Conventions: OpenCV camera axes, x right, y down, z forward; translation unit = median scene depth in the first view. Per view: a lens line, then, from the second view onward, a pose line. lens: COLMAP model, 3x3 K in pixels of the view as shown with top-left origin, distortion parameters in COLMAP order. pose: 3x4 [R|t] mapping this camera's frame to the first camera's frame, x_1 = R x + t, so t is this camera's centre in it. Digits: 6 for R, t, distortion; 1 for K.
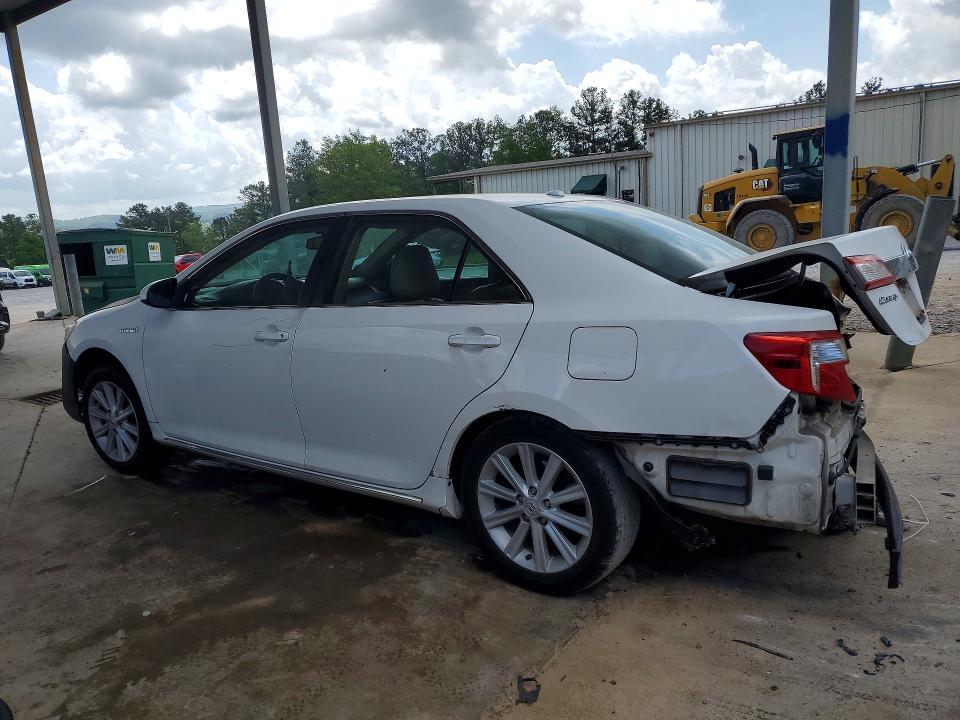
lens RADIAL K [[792.8, 0, 480.0], [0, 792.8, 360.0], [0, 0, 1]] dist [0.014733, 0.008779]
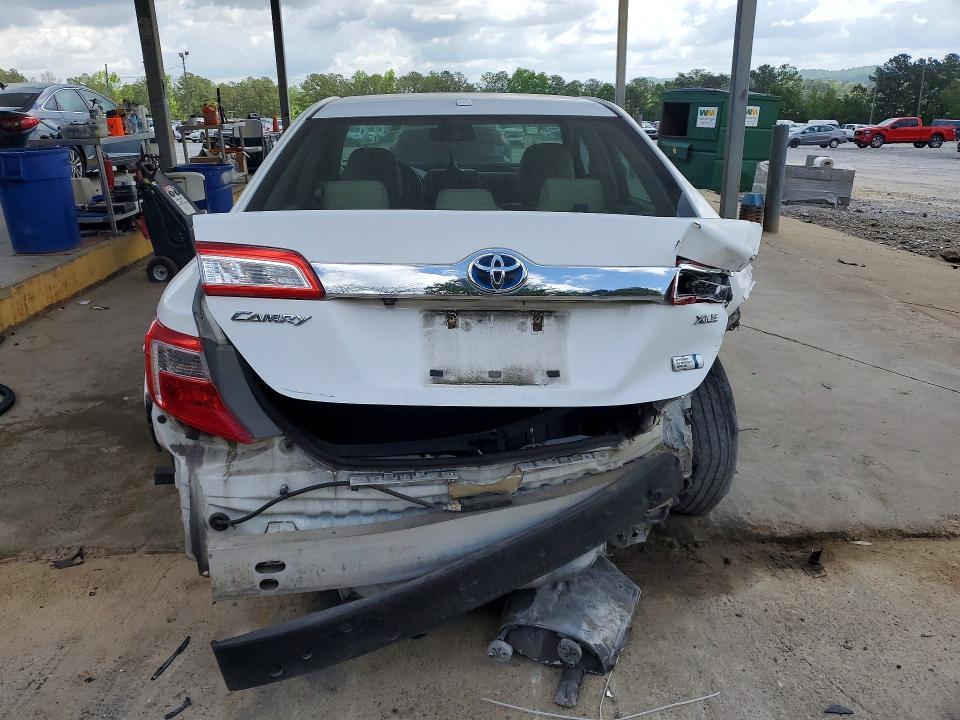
lens RADIAL K [[807.5, 0, 480.0], [0, 807.5, 360.0], [0, 0, 1]] dist [0.009861, 0.007065]
pose [[0.570107, 0.308022, -0.761644, 0.249029], [-0.170415, 0.951231, 0.257135, -0.054681], [0.803702, -0.016799, 0.594794, 0.161110]]
